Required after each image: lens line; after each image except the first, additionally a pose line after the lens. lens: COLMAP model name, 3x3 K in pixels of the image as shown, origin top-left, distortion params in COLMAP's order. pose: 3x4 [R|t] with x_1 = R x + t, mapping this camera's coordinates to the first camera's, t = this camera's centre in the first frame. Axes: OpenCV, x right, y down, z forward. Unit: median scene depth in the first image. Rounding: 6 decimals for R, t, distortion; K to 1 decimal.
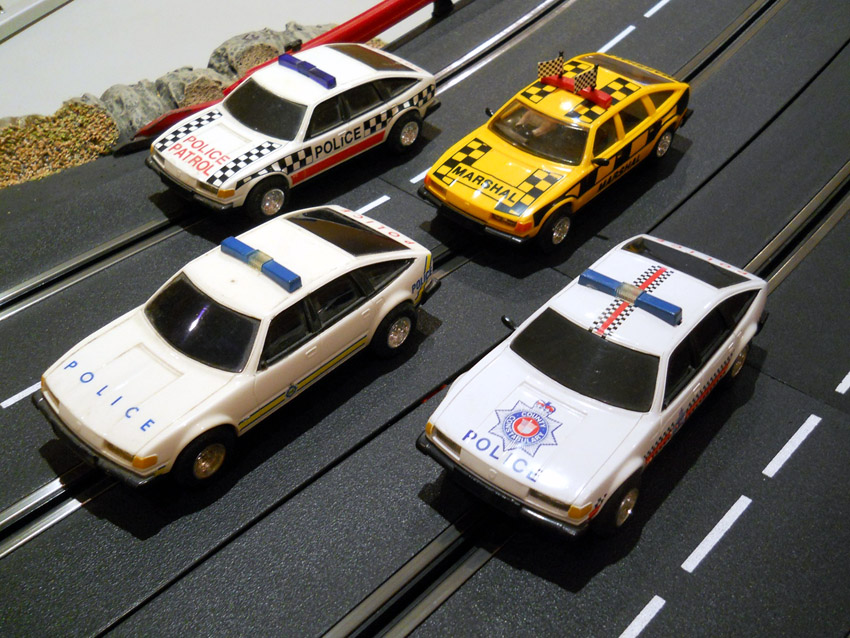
lens RADIAL K [[868.3, 0, 425.0], [0, 868.3, 319.0], [0, 0, 1]] dist [0.001010, -0.018235]
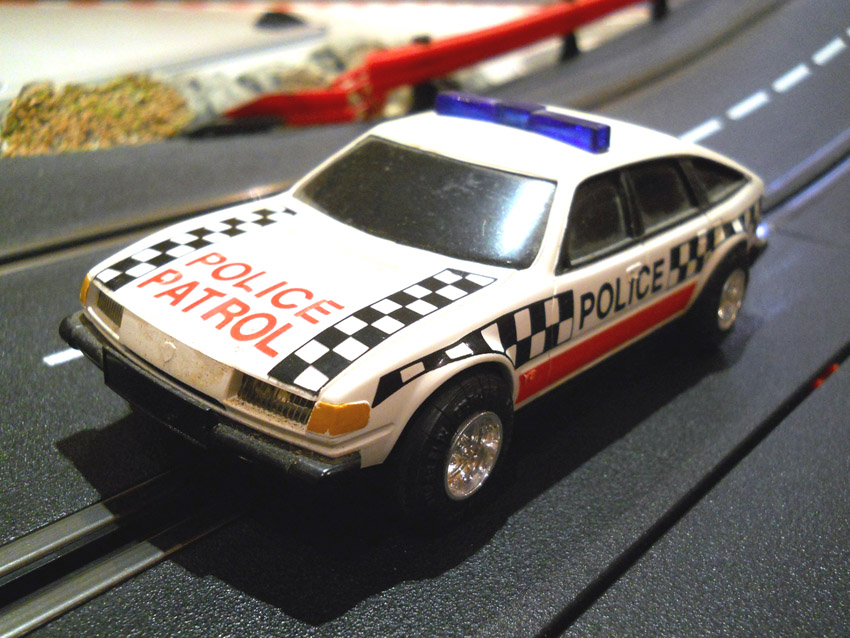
lens RADIAL K [[868.3, 0, 425.0], [0, 868.3, 319.0], [0, 0, 1]] dist [0.001010, -0.018235]
pose [[0.997540, 0.029219, 0.063720, -0.210289], [-0.008437, 0.952425, -0.304657, -0.086527], [-0.069590, 0.303370, 0.950328, 0.693174]]
